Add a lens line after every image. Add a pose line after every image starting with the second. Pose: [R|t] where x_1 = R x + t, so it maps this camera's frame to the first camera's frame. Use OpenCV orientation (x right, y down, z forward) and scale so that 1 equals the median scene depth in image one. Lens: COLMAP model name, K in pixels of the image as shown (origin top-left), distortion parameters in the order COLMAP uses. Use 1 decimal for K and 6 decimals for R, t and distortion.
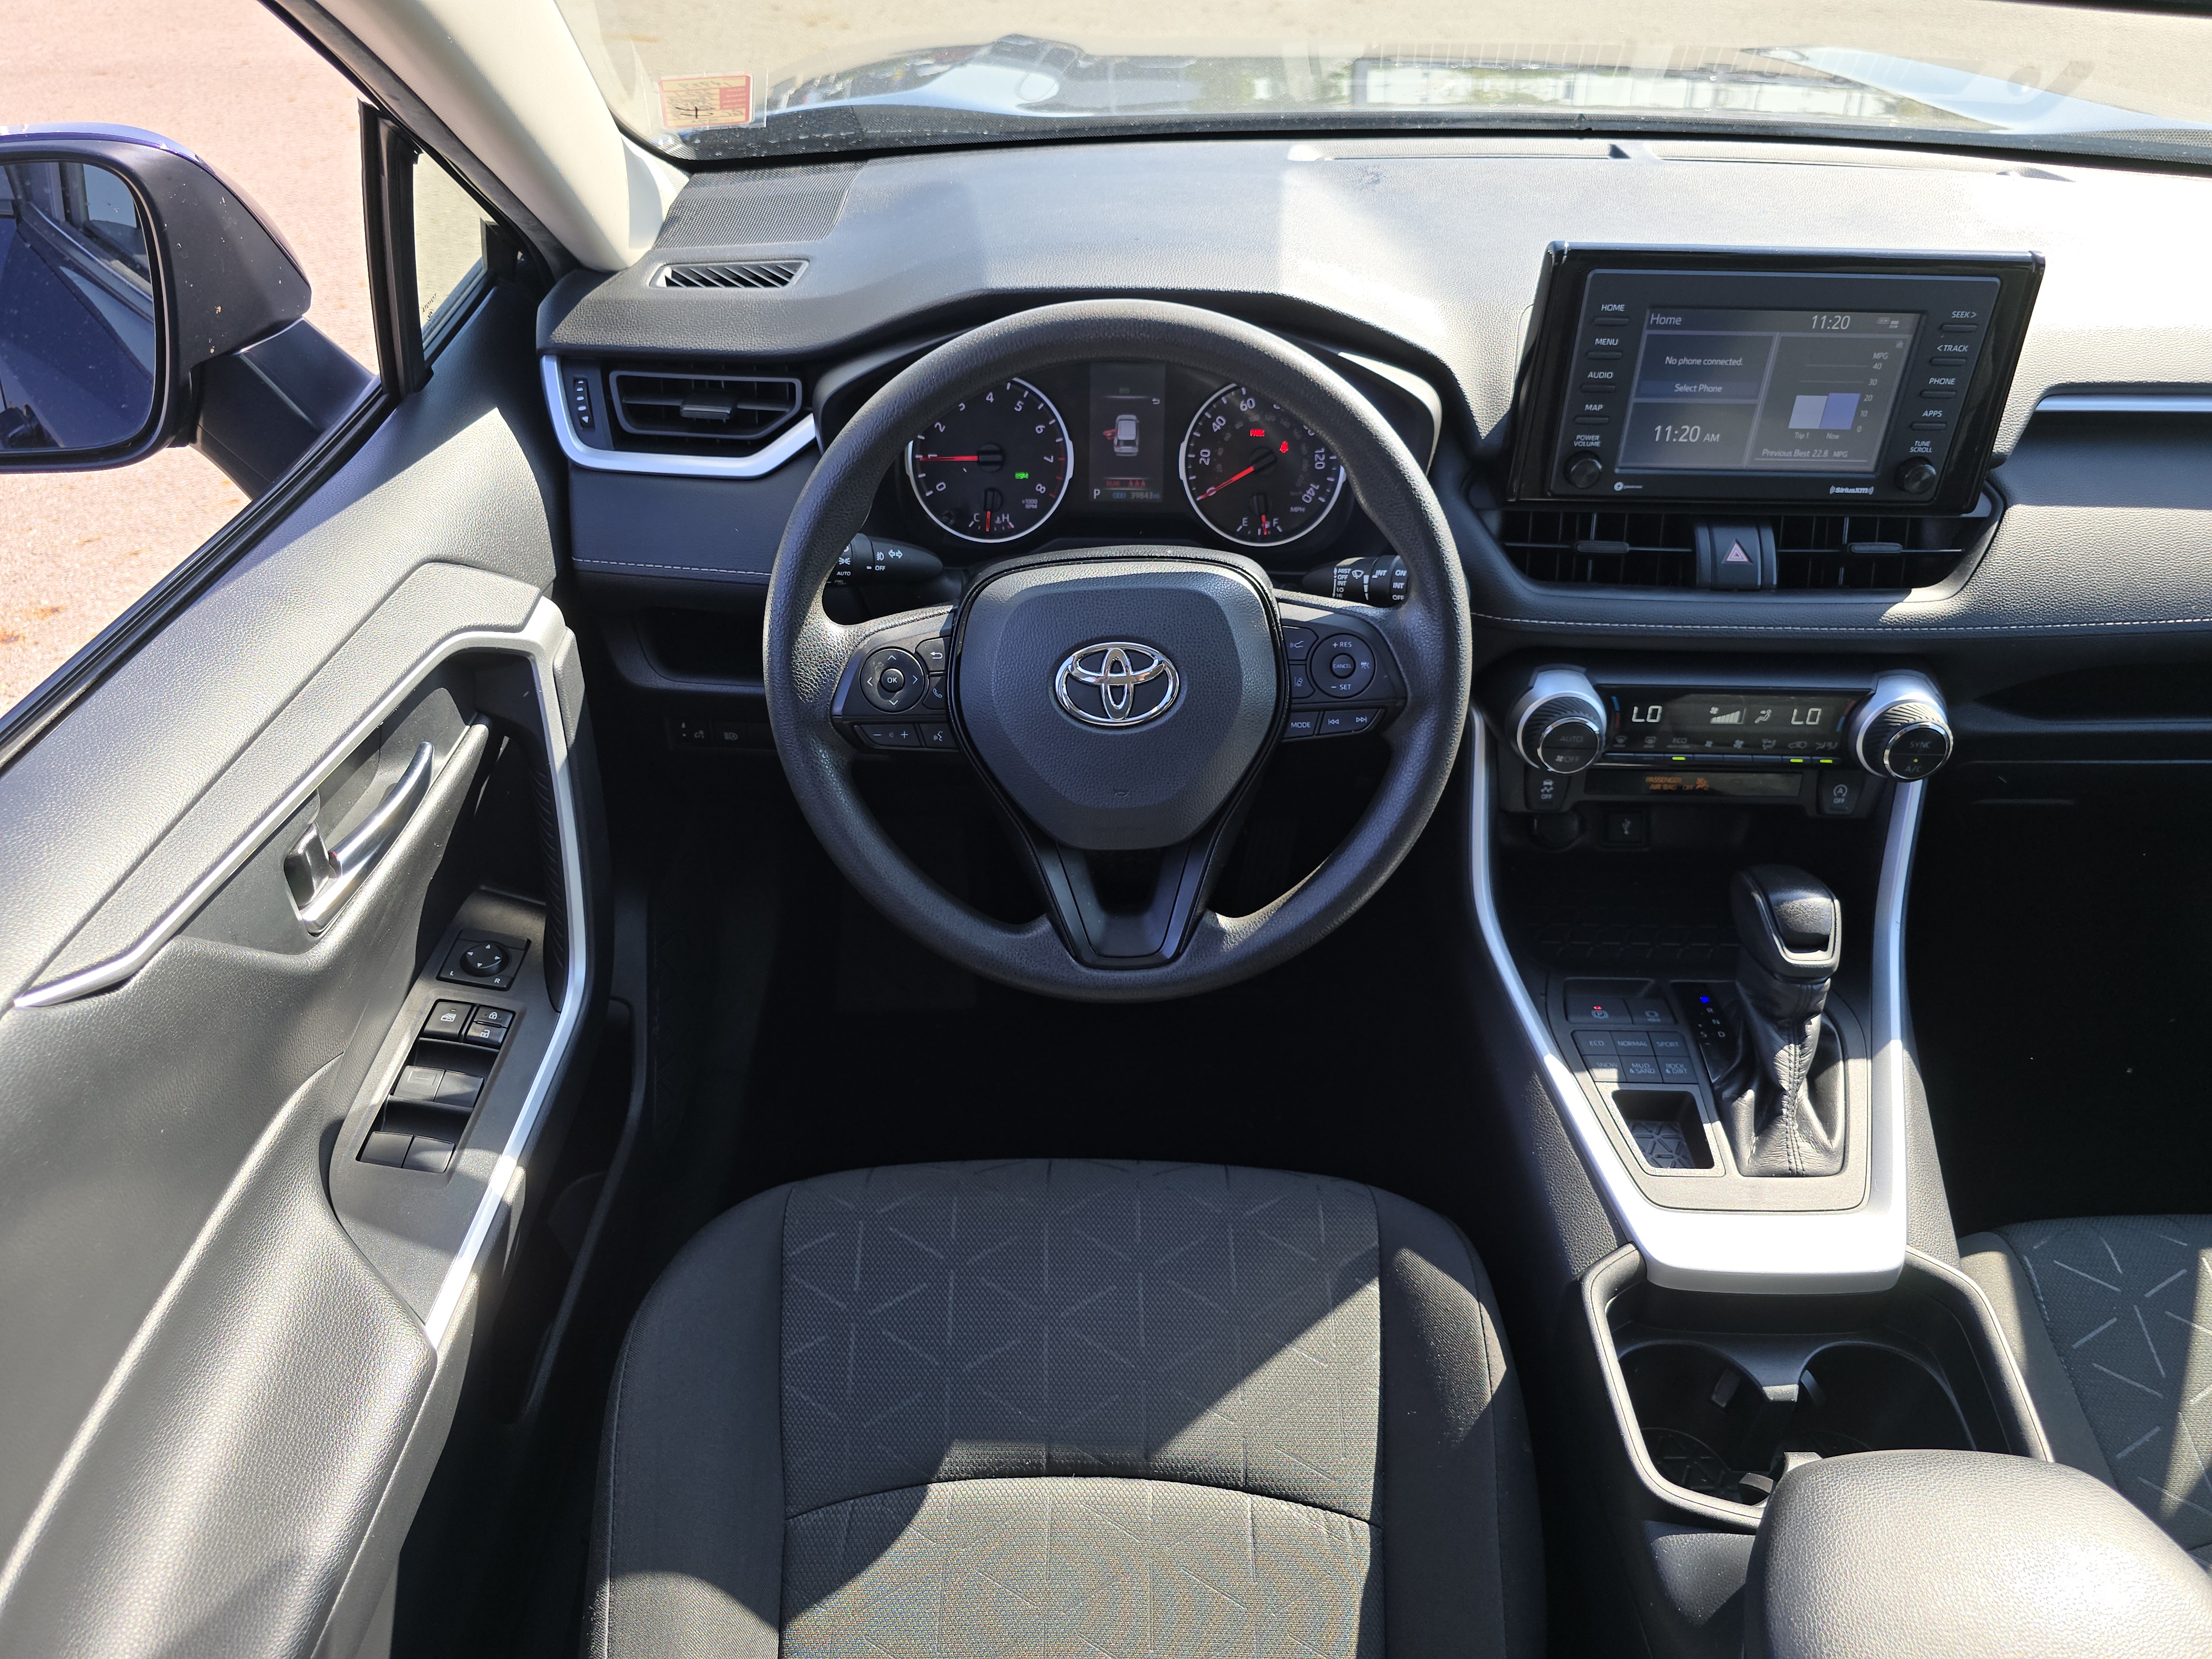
lens RADIAL K [[1575.4, 0, 1101.0], [0, 1575.4, 840.7], [0, 0, 1]] dist [0.051701, -0.059491]
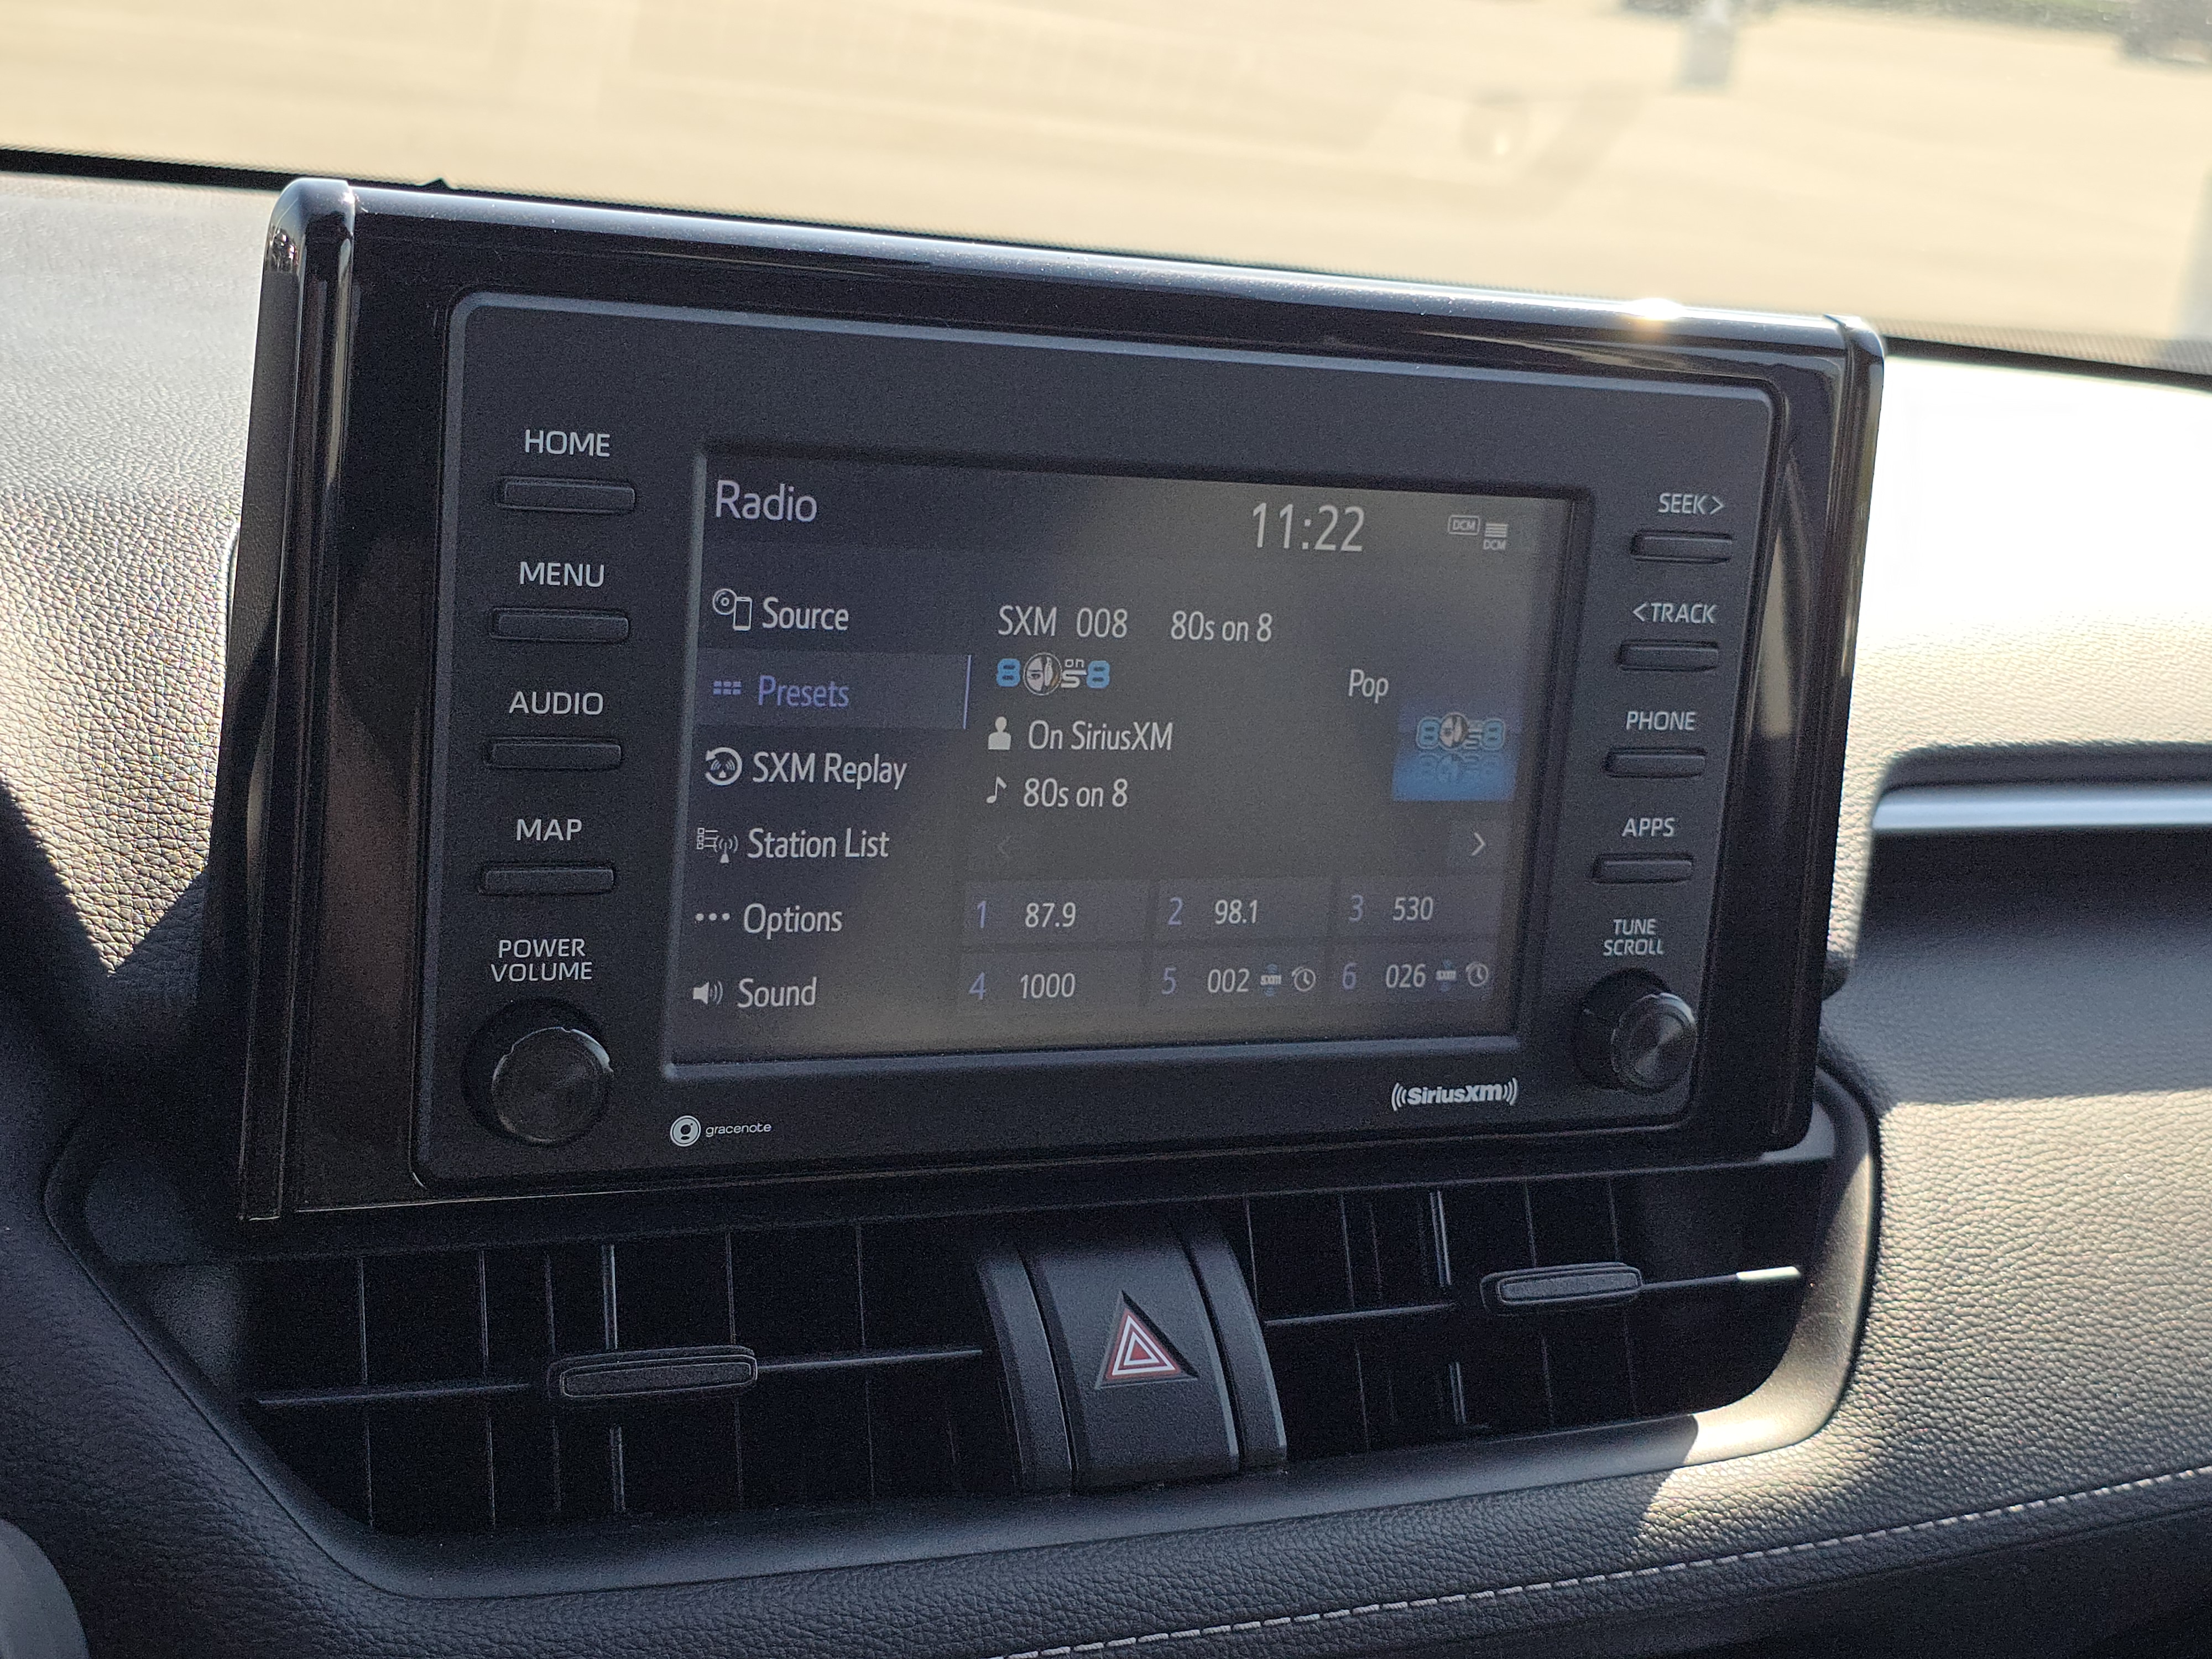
lens RADIAL K [[3189.3, 0, 1111.9], [0, 3189.3, 840.8], [0, 0, 1]] dist [0.191812, -0.750804]
pose [[0.896536, -0.026421, 0.442182, 0.159999], [0.177855, 0.935697, -0.304696, -0.097046], [-0.405698, 0.351815, 0.843585, 0.515857]]
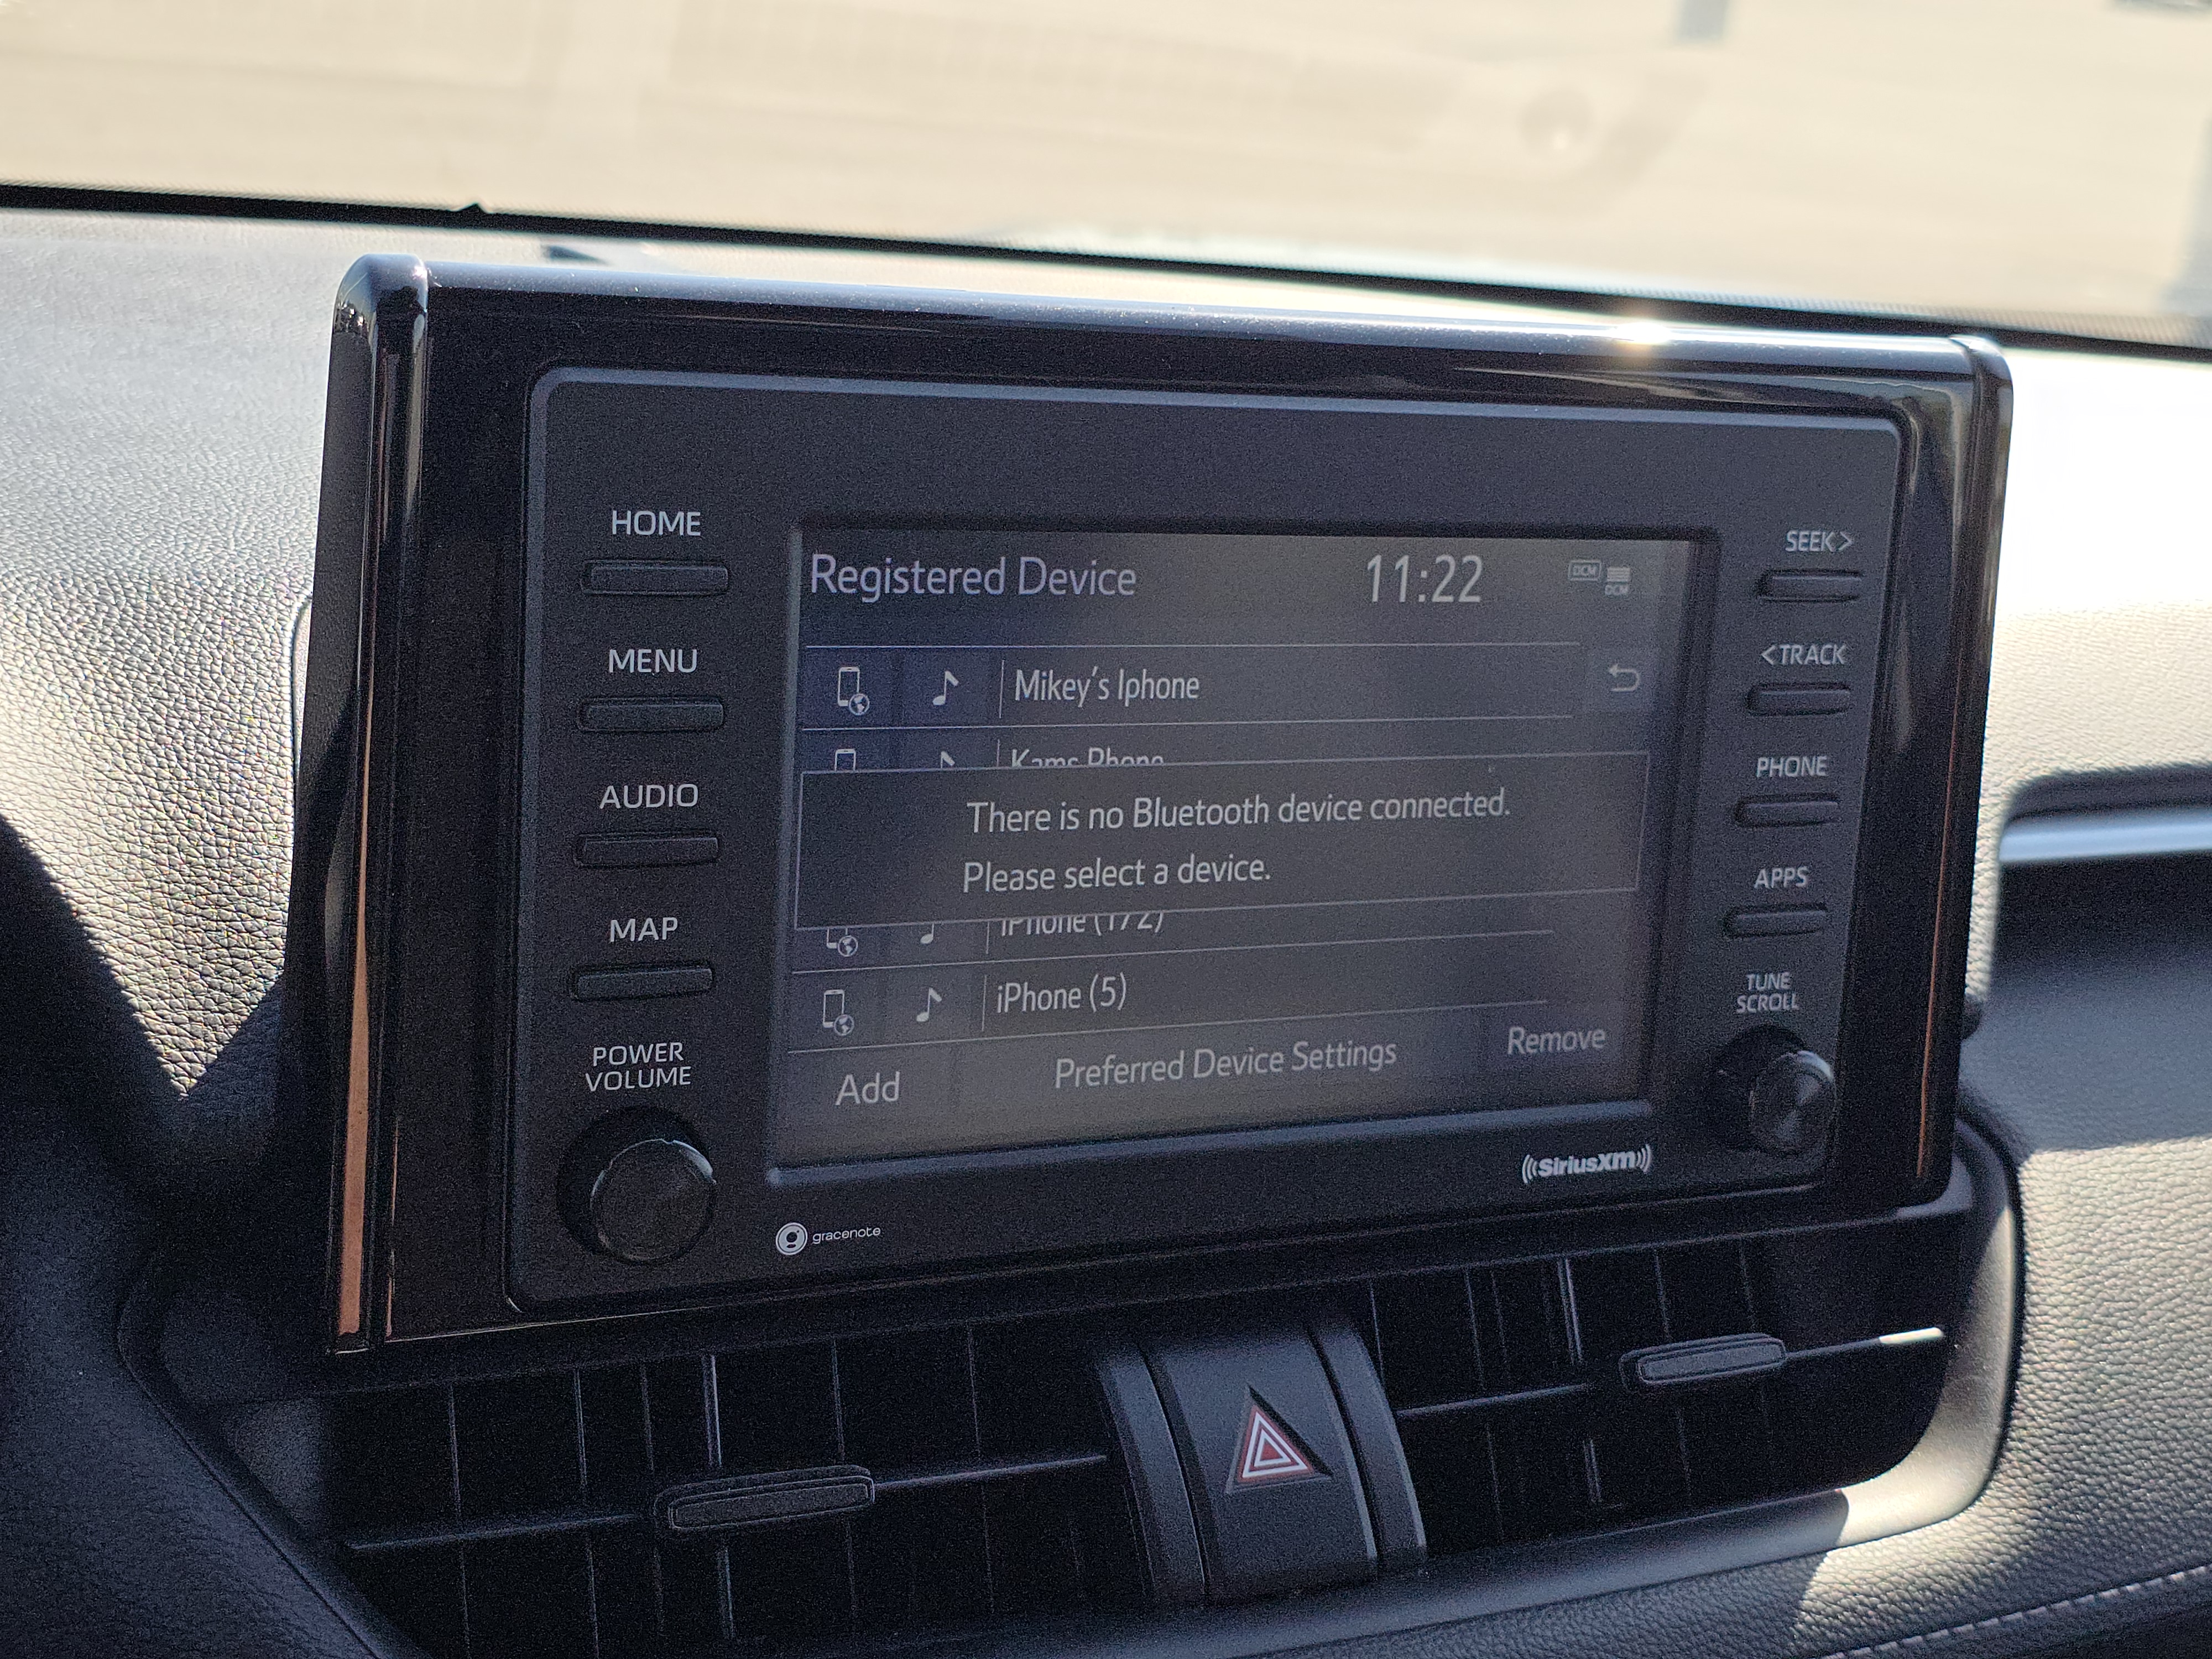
lens RADIAL K [[3194.7, 0, 1172.1], [0, 3194.7, 800.2], [0, 0, 1]] dist [0.174962, -0.662646]
pose [[0.889038, -0.047847, 0.455327, 0.157334], [0.205137, 0.930738, -0.302730, -0.124596], [-0.409305, 0.362542, 0.837277, 0.537515]]
